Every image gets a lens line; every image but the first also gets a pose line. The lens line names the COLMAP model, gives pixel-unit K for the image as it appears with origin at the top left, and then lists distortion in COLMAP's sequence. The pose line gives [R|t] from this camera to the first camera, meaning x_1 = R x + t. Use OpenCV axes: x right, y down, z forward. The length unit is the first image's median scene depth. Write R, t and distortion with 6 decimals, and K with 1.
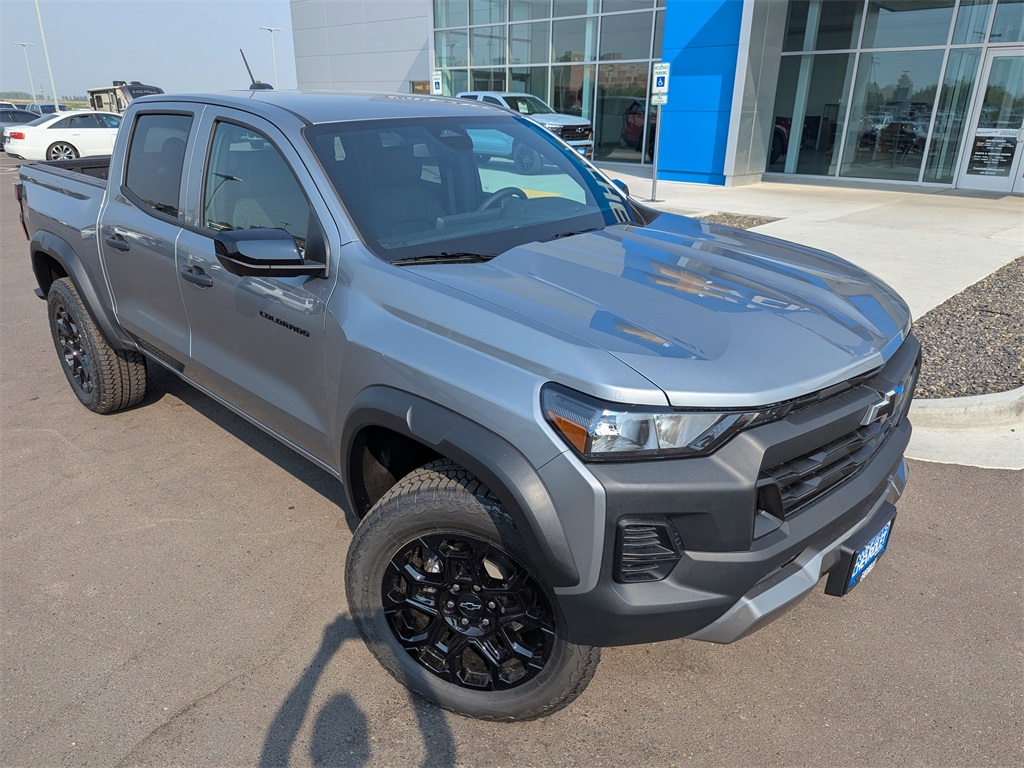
lens RADIAL K [[723.1, 0, 514.6], [0, 723.1, 378.3], [0, 0, 1]] dist [0.036262, -0.032617]
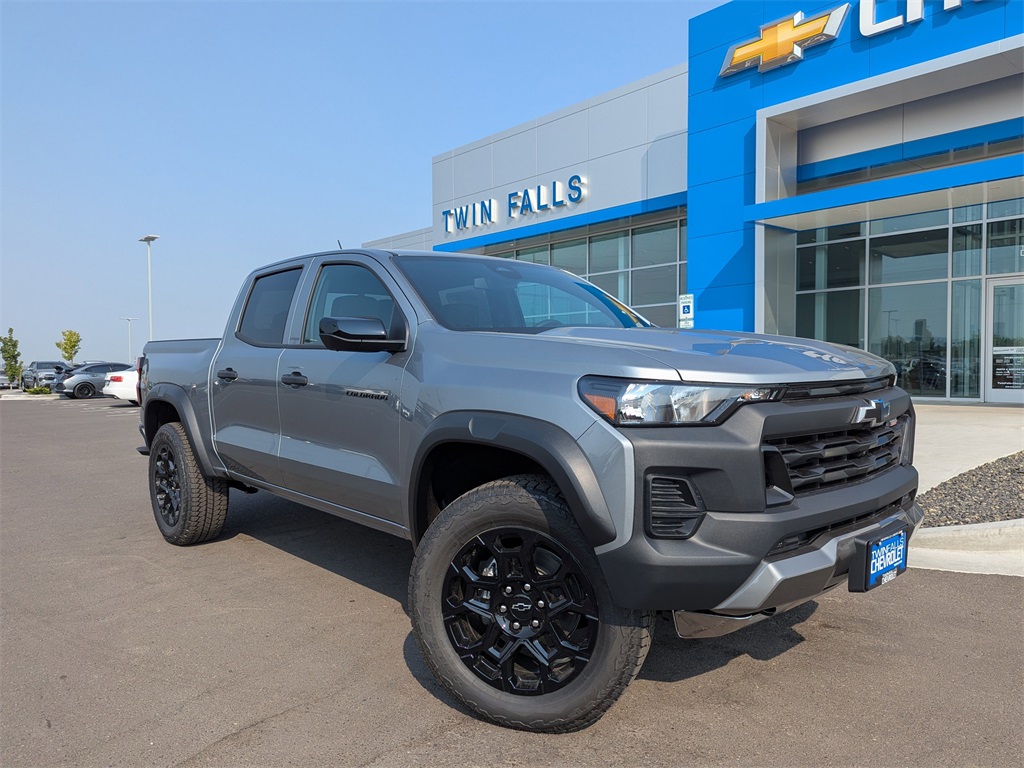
lens RADIAL K [[723.1, 0, 514.3], [0, 723.1, 381.9], [0, 0, 1]] dist [0.036262, -0.032617]
pose [[0.998041, -0.019334, -0.059499, 0.000246], [-0.001720, 0.942211, -0.335015, 0.328094], [0.062538, 0.334461, 0.940332, -0.136988]]
